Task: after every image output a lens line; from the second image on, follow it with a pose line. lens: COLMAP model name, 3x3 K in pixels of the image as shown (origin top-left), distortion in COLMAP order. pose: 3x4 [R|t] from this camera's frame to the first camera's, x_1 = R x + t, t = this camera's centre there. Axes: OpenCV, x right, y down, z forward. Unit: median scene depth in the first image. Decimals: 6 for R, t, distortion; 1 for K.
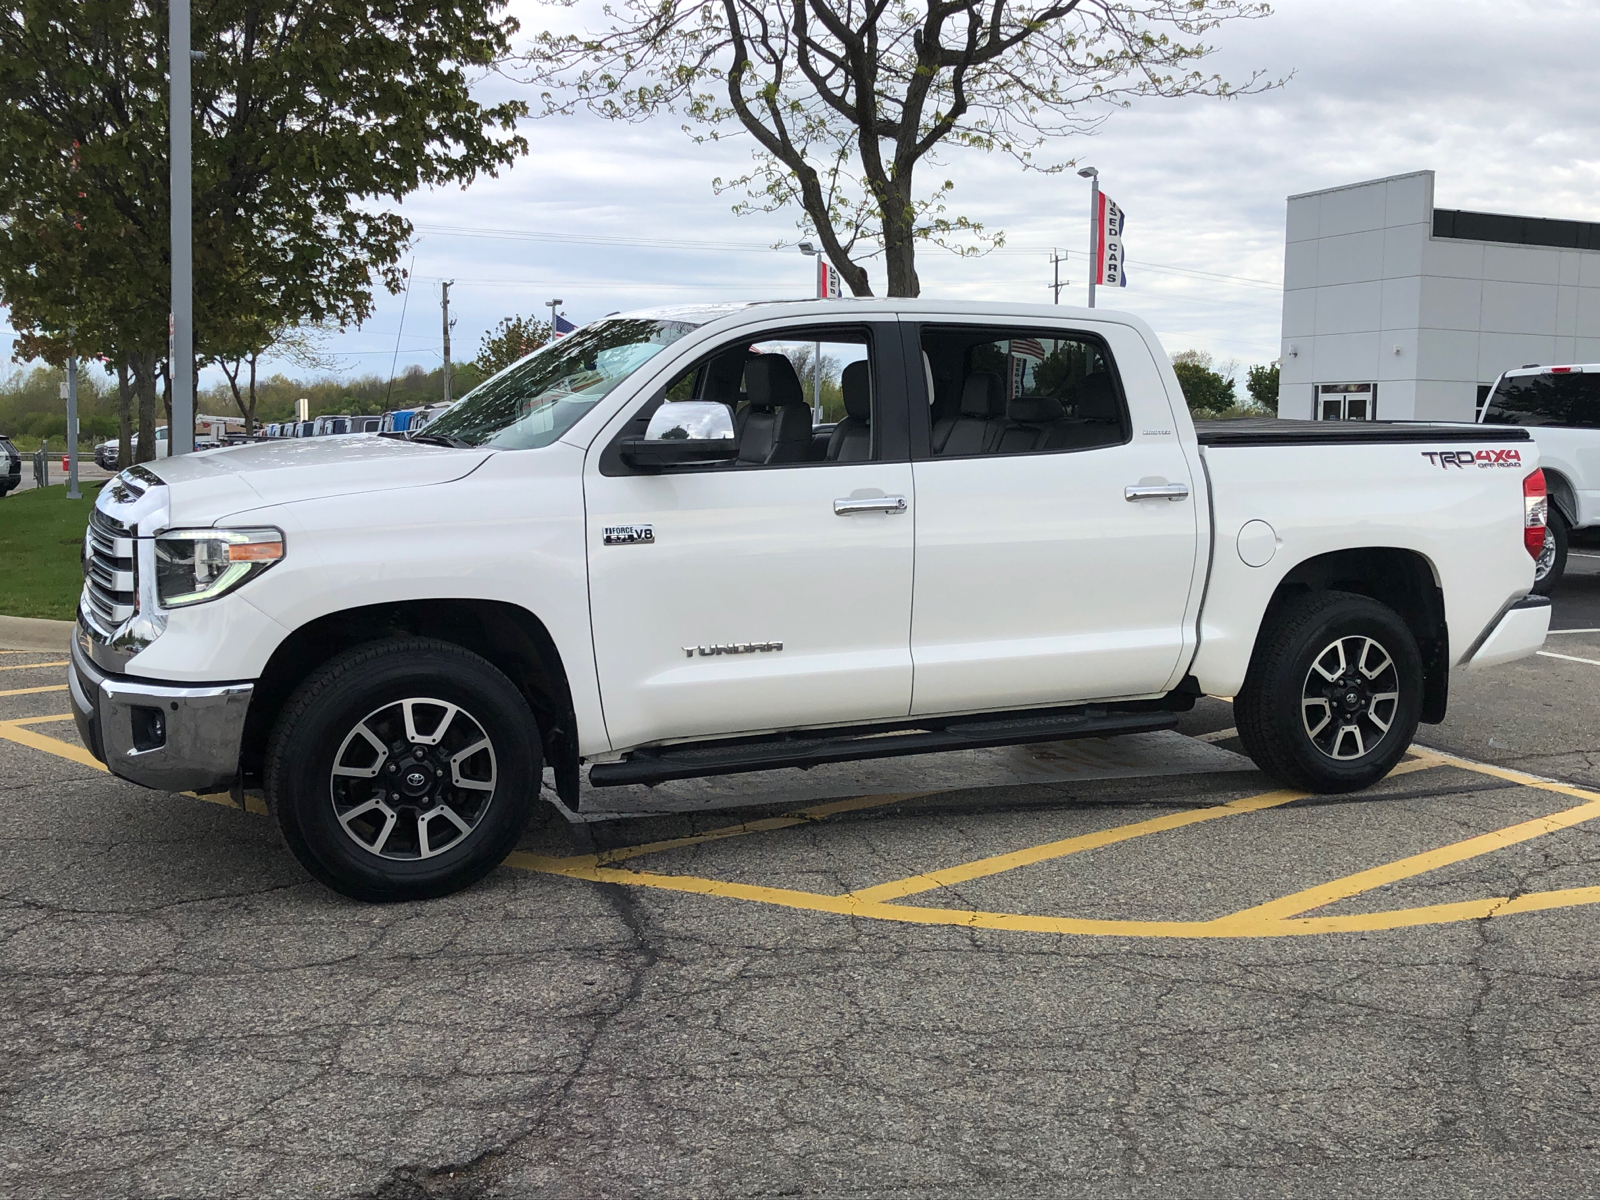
lens RADIAL K [[1678.9, 0, 795.5], [0, 1678.9, 559.8], [0, 0, 1]] dist [0.109037, -0.321094]
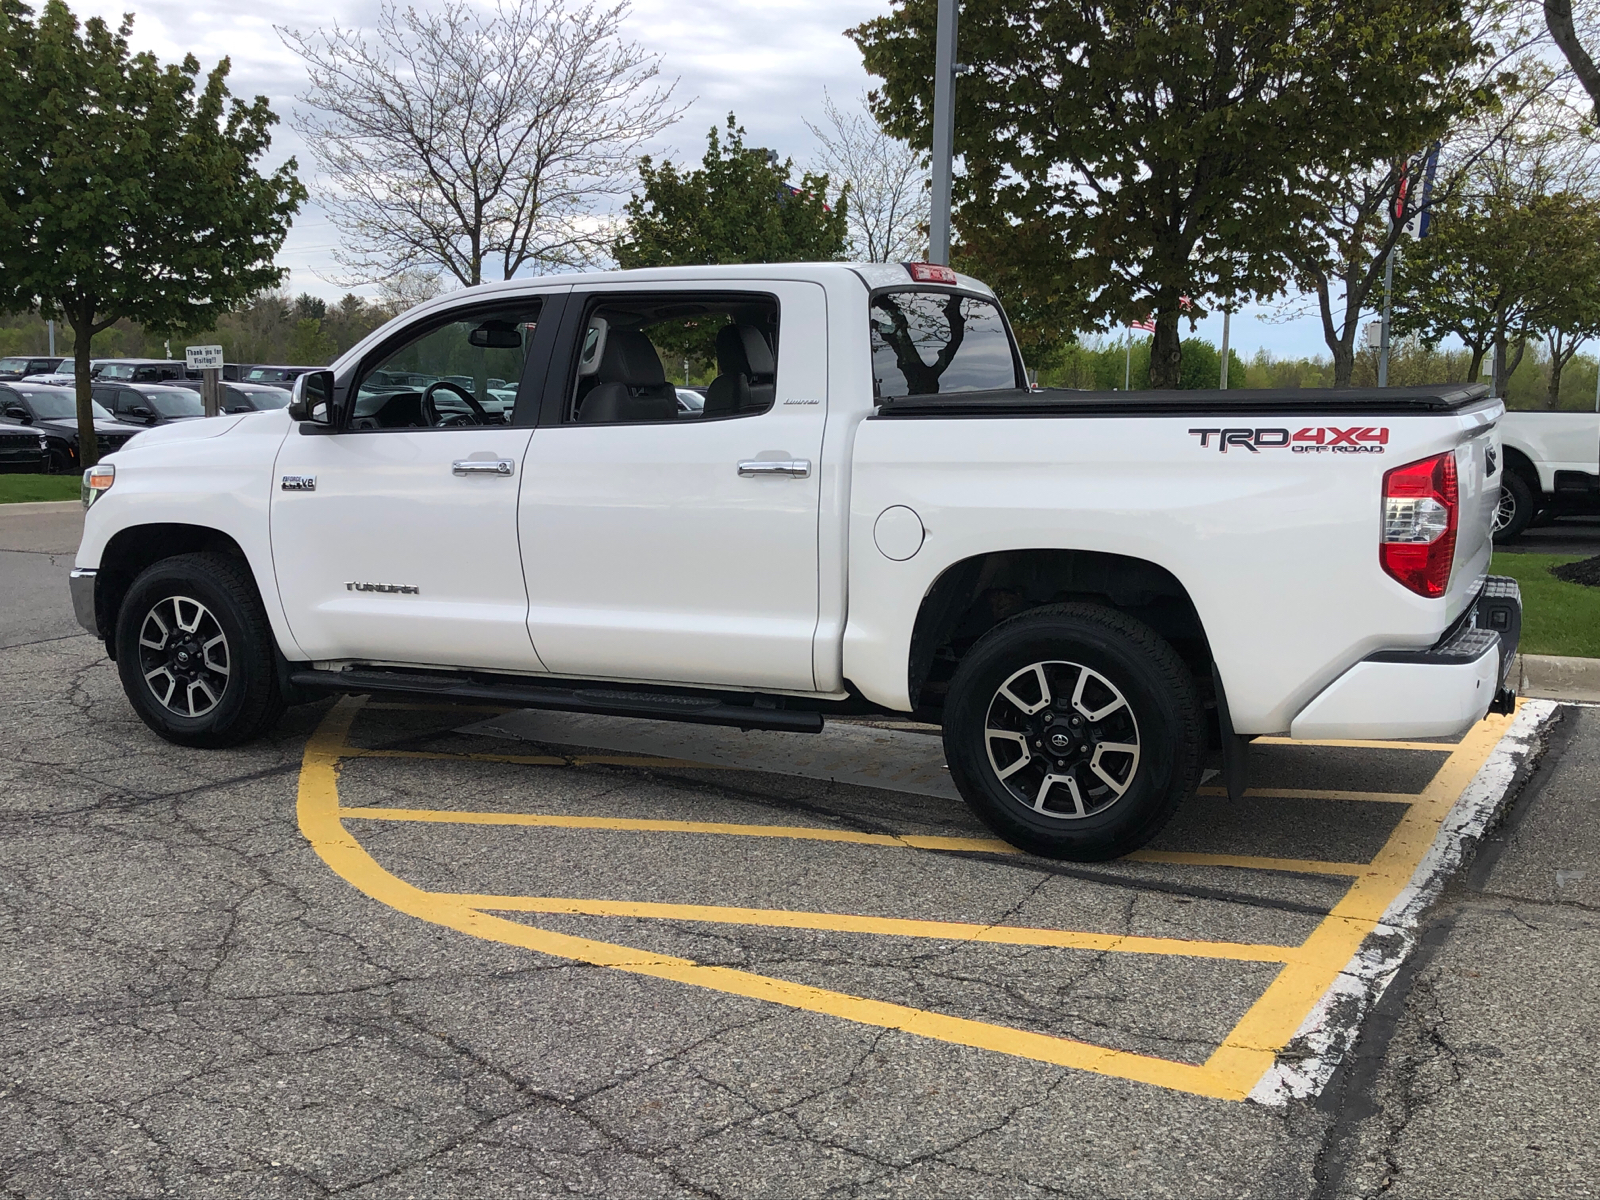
lens RADIAL K [[1678.9, 0, 795.5], [0, 1678.9, 559.8], [0, 0, 1]] dist [0.109037, -0.321094]
pose [[0.613005, 0.073313, -0.786670, 1.015787], [-0.063041, 0.997050, 0.043795, -0.033446], [0.787560, 0.022746, 0.615818, 0.493482]]
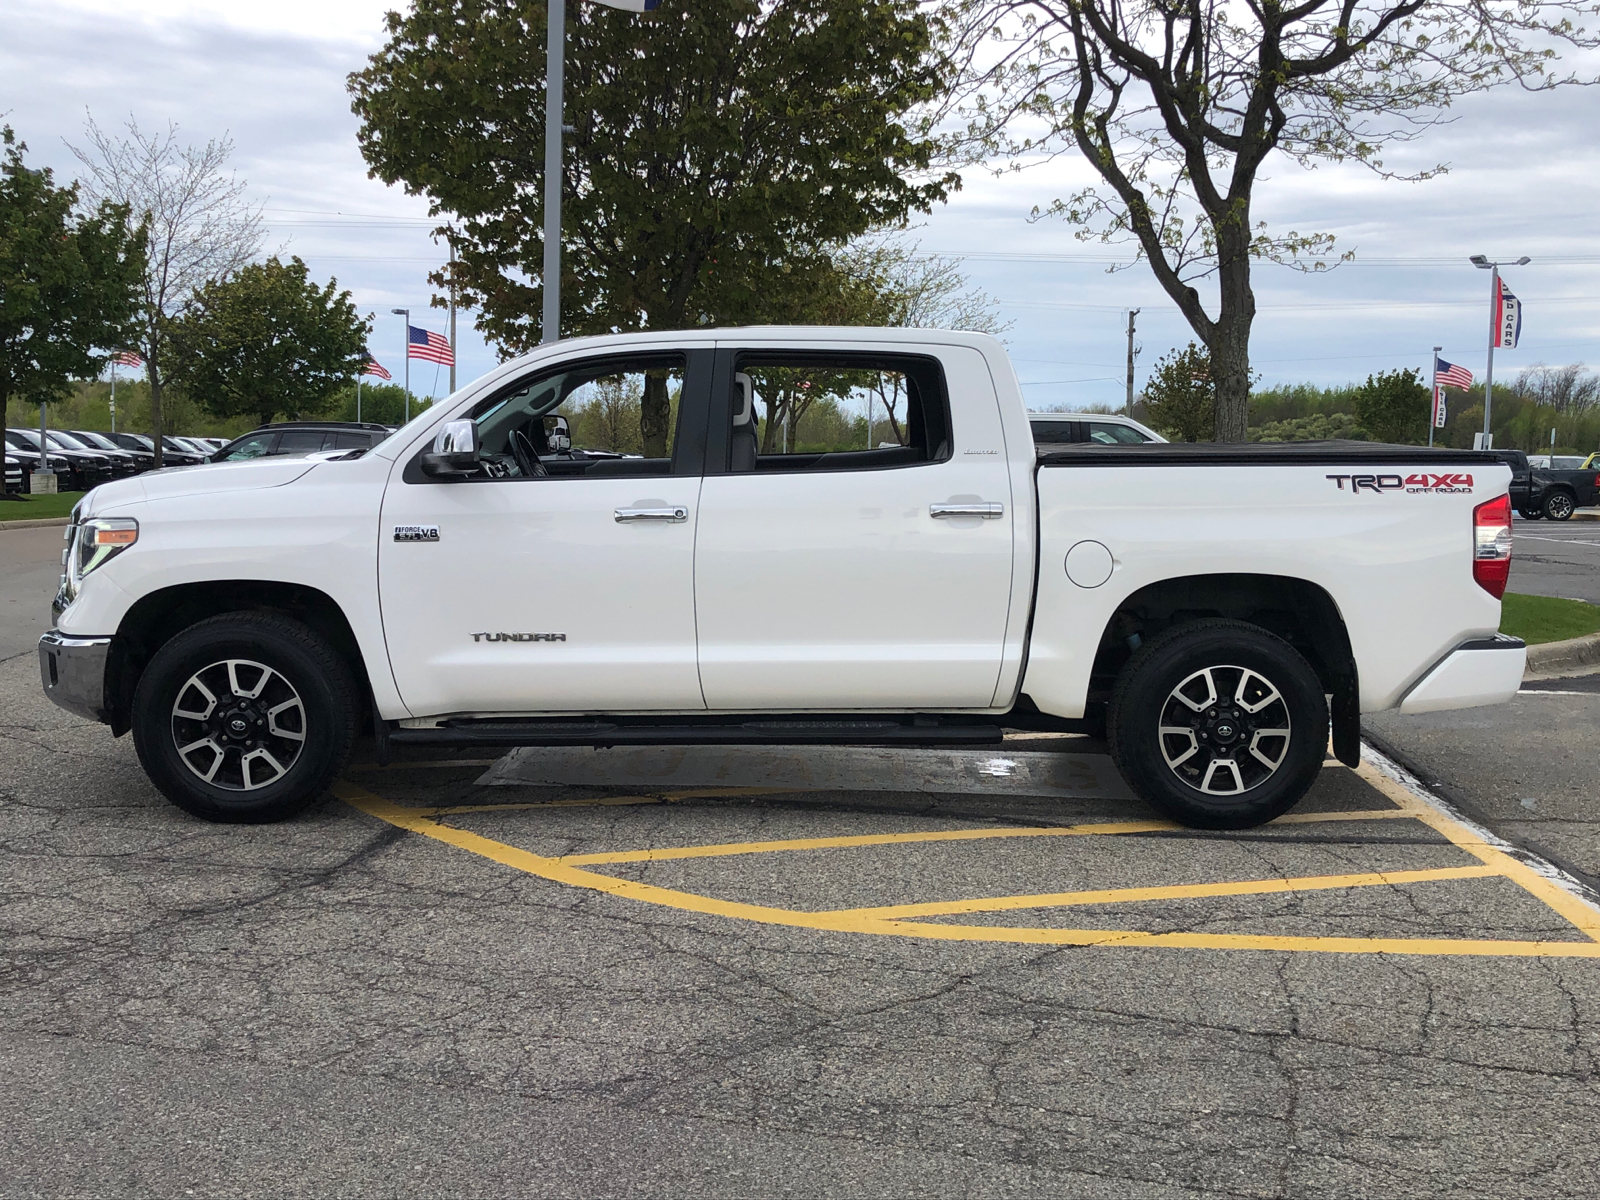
lens RADIAL K [[1678.9, 0, 795.5], [0, 1678.9, 559.8], [0, 0, 1]] dist [0.109037, -0.321094]
pose [[0.909248, 0.031826, -0.415037, 0.590043], [-0.038571, 0.999225, -0.007878, 0.002390], [0.414465, 0.023171, 0.909770, 0.032843]]
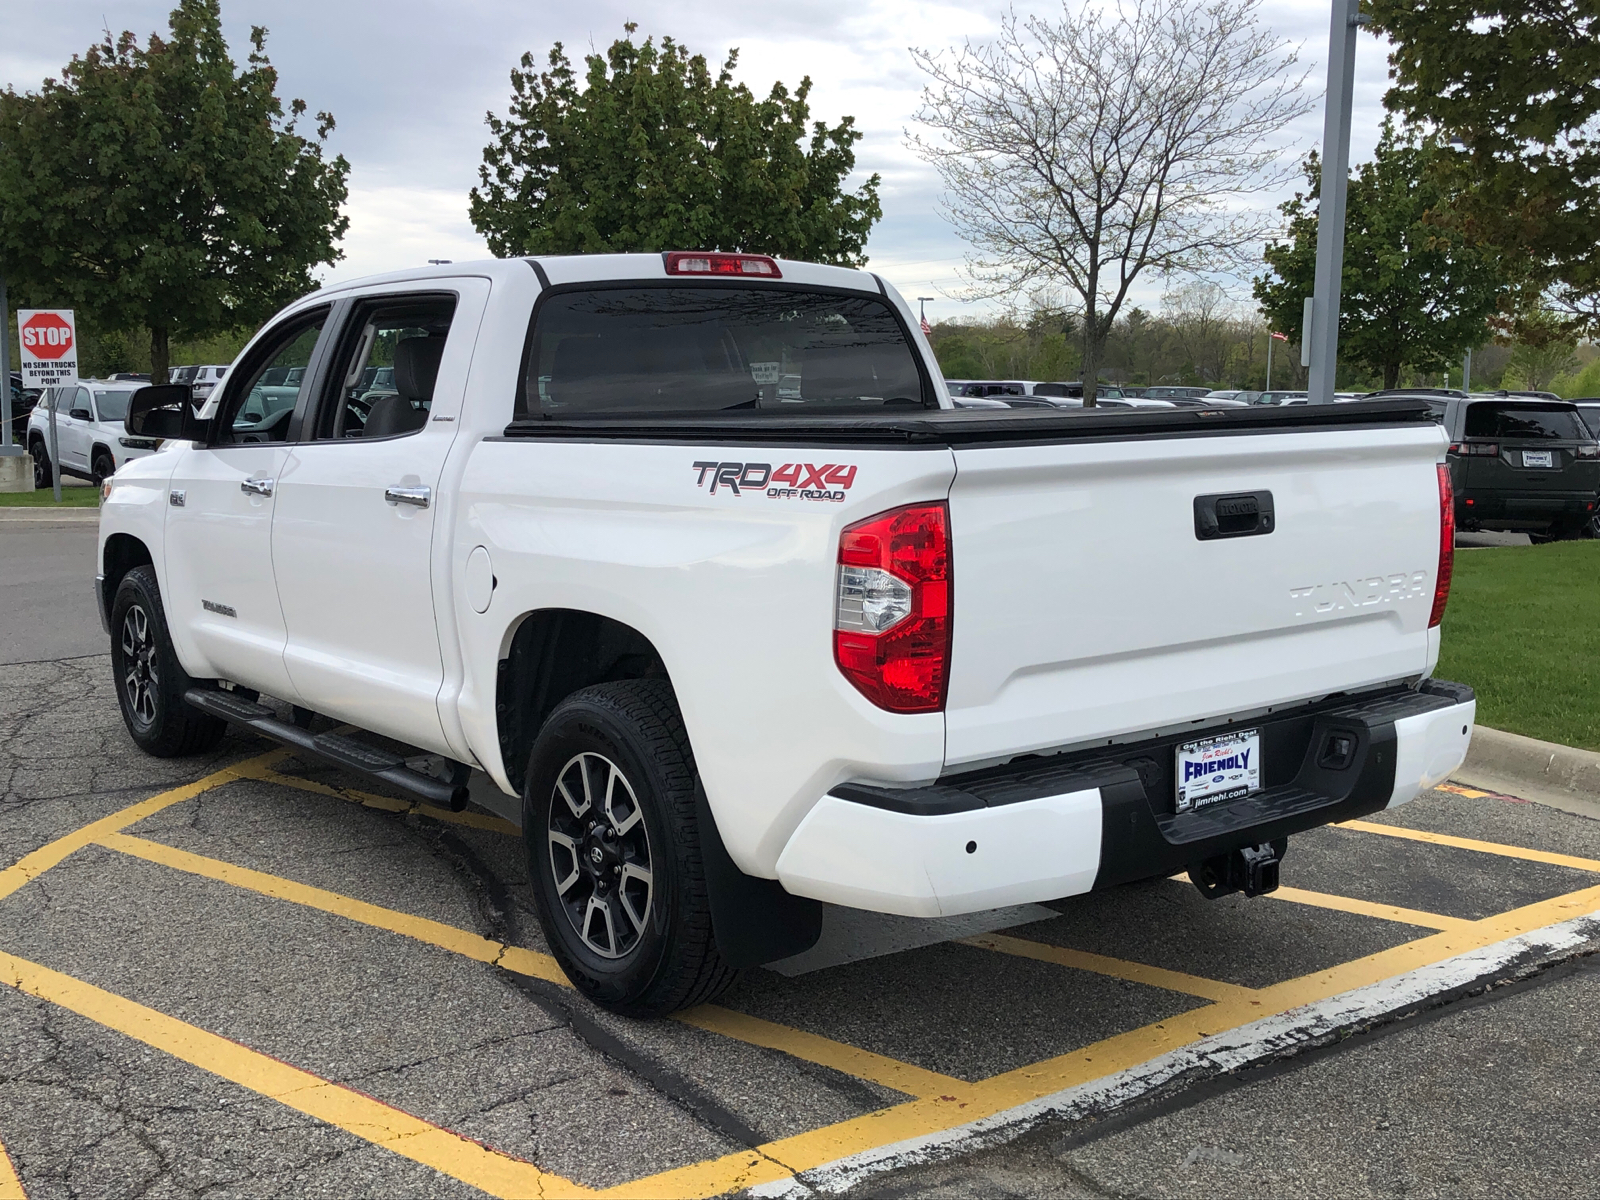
lens RADIAL K [[1683.0, 0, 808.6], [0, 1683.0, 552.6], [0, 0, 1]] dist [0.094117, -0.223098]
pose [[0.203513, 0.081880, -0.975642, 1.101323], [-0.083830, 0.994295, 0.065959, -0.087879], [0.975477, 0.068364, 0.209216, 1.105350]]
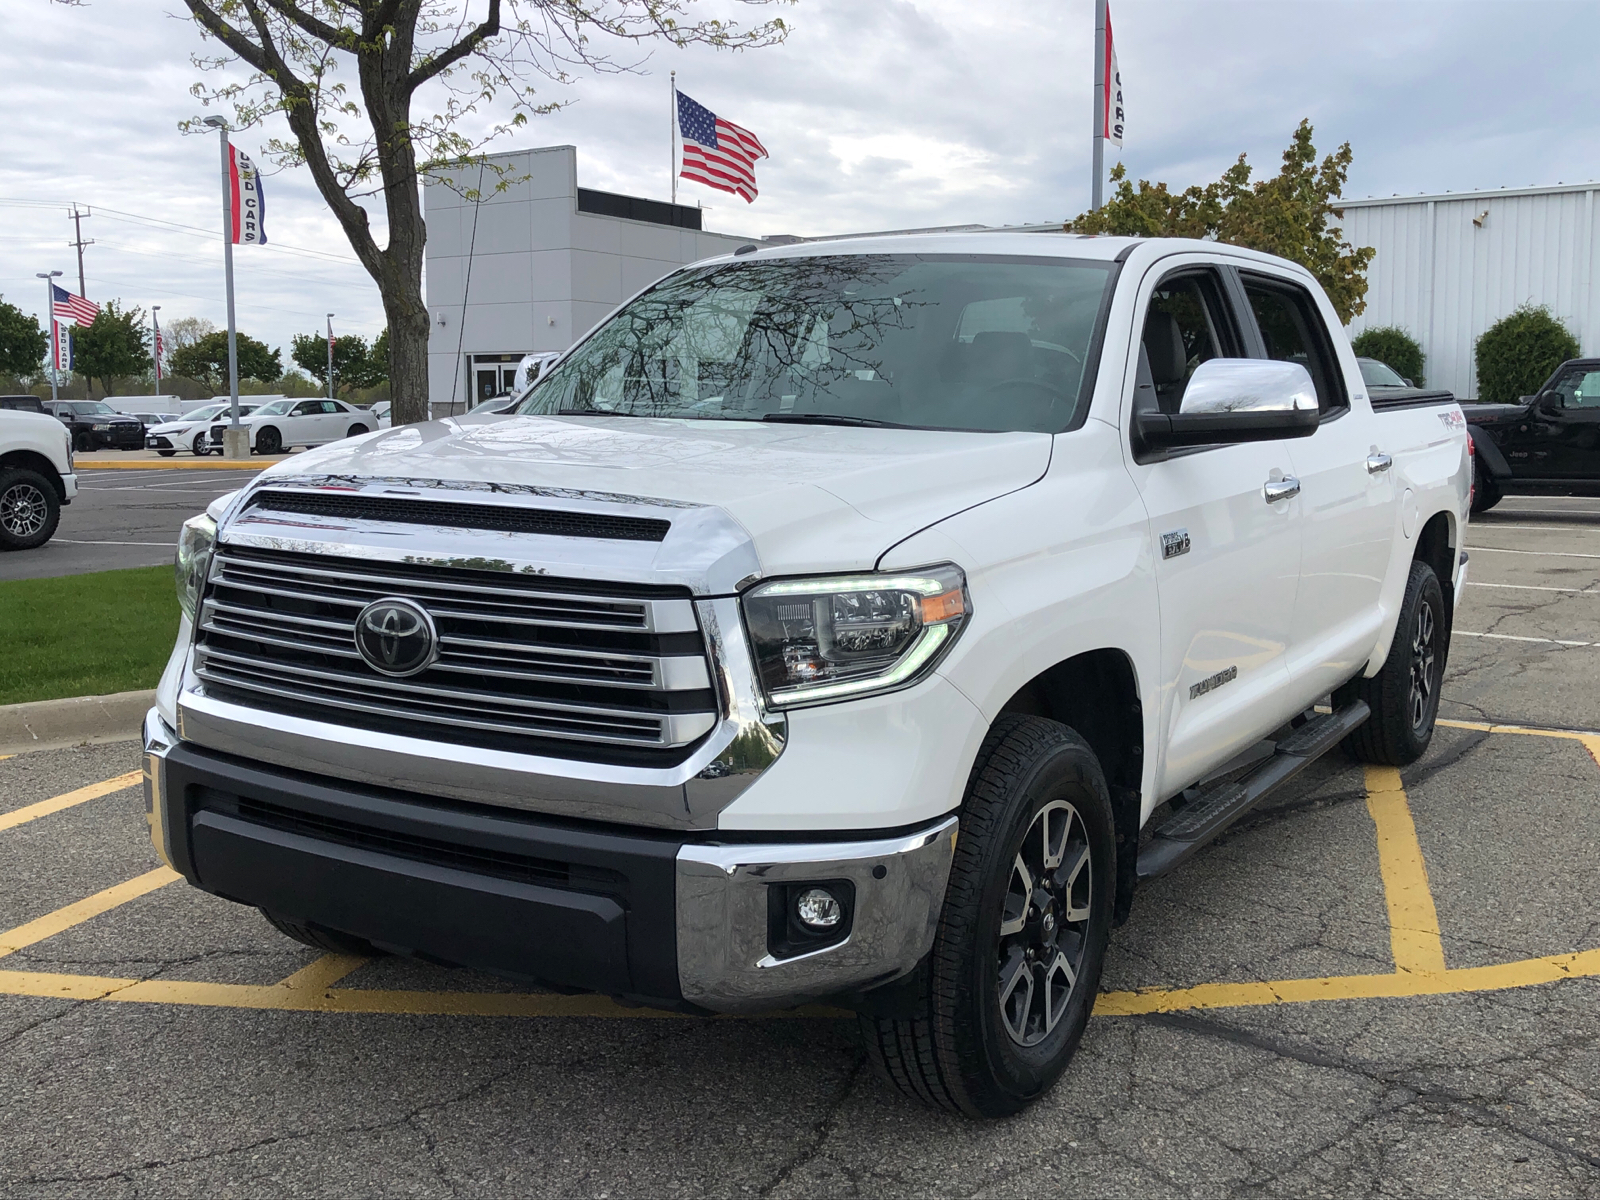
lens RADIAL K [[1678.9, 0, 795.5], [0, 1678.9, 559.8], [0, 0, 1]] dist [0.109037, -0.321094]
pose [[0.837394, -0.062963, 0.542962, -0.599110], [0.053518, 0.998015, 0.033193, -0.038195], [-0.543974, 0.001263, 0.839101, 0.436410]]
